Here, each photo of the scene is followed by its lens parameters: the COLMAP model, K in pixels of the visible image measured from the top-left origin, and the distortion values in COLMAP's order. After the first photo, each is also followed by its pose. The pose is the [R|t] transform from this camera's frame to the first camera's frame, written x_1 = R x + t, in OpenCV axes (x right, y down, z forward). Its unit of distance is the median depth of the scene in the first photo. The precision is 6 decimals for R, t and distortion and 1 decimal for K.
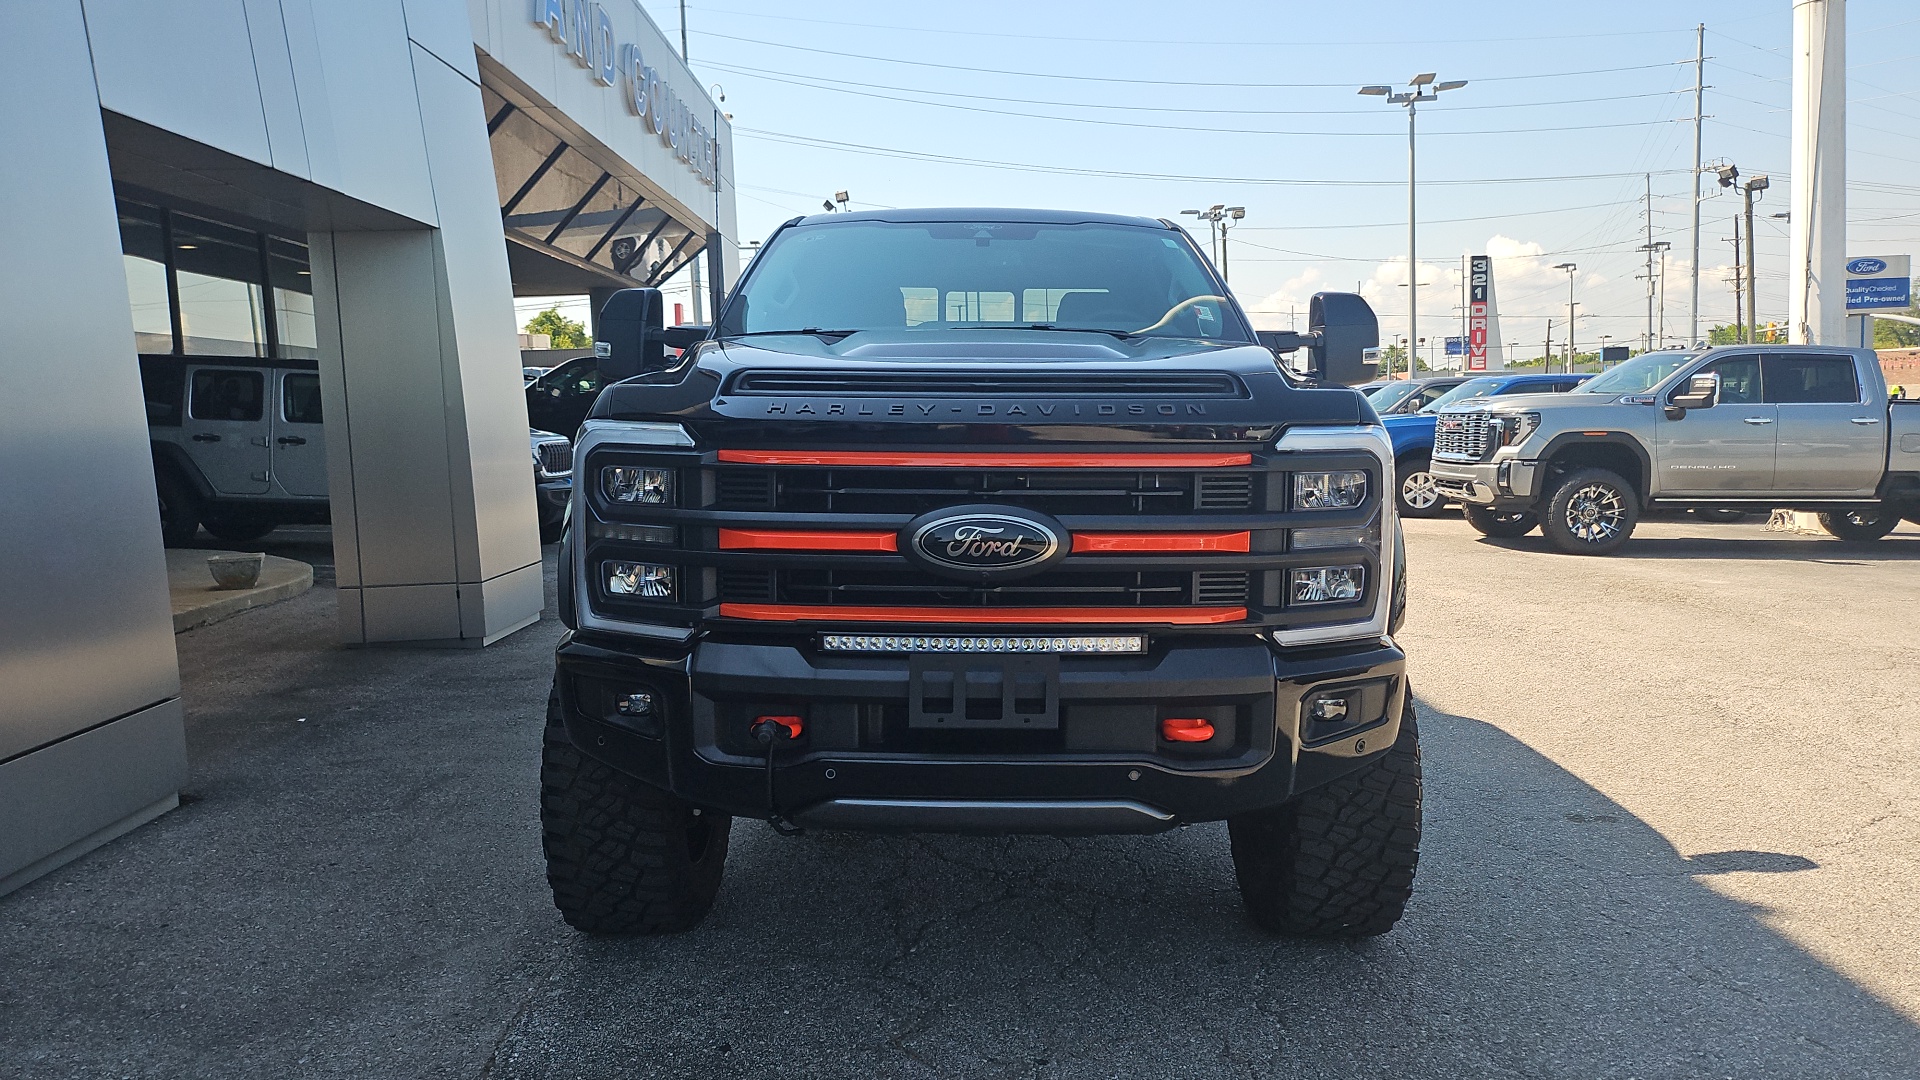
lens RADIAL K [[1349.5, 0, 960.8], [0, 1349.5, 544.9], [0, 0, 1]] dist [0.042695, -0.035583]
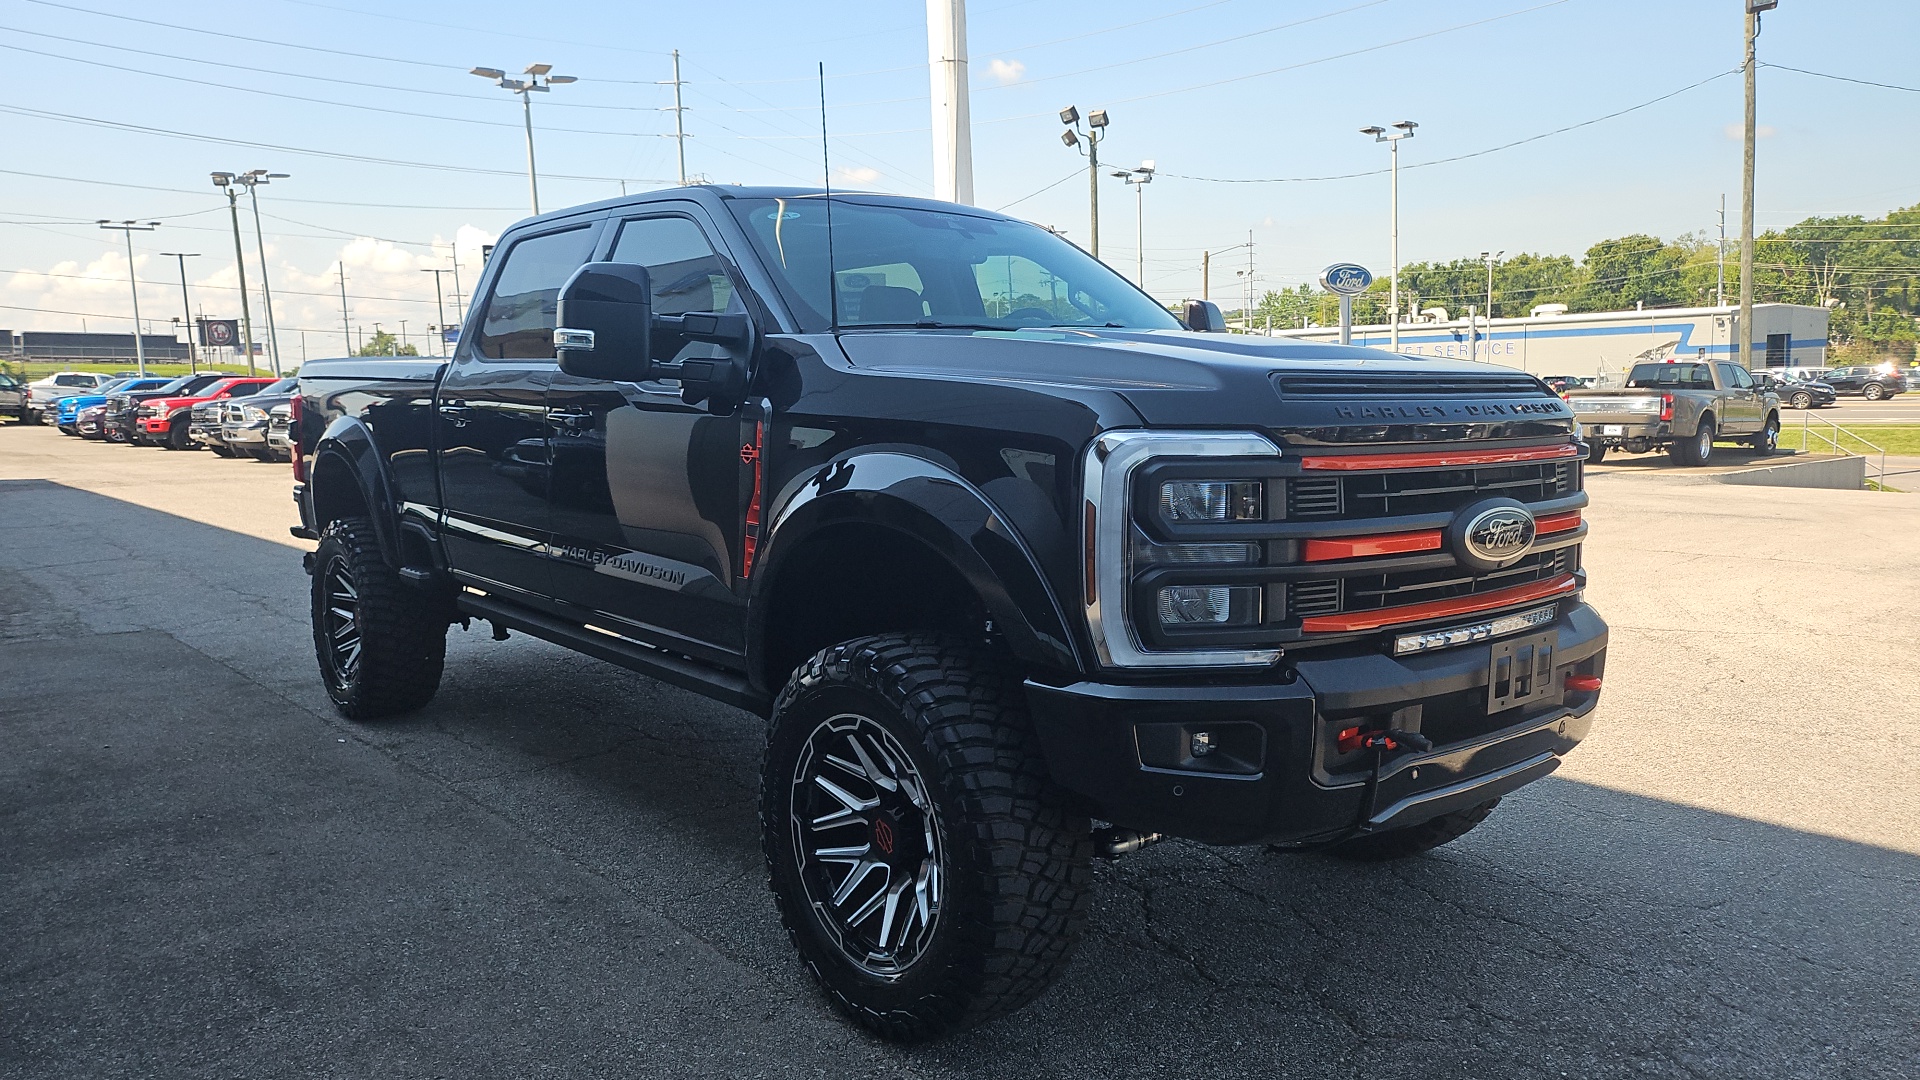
lens RADIAL K [[1349.5, 0, 970.4], [0, 1349.5, 538.6], [0, 0, 1]] dist [0.042695, -0.035583]
pose [[0.767399, -0.073955, 0.636891, -0.596307], [0.071536, 0.996999, 0.029577, -0.036265], [-0.637167, 0.022863, 0.770387, 0.259809]]
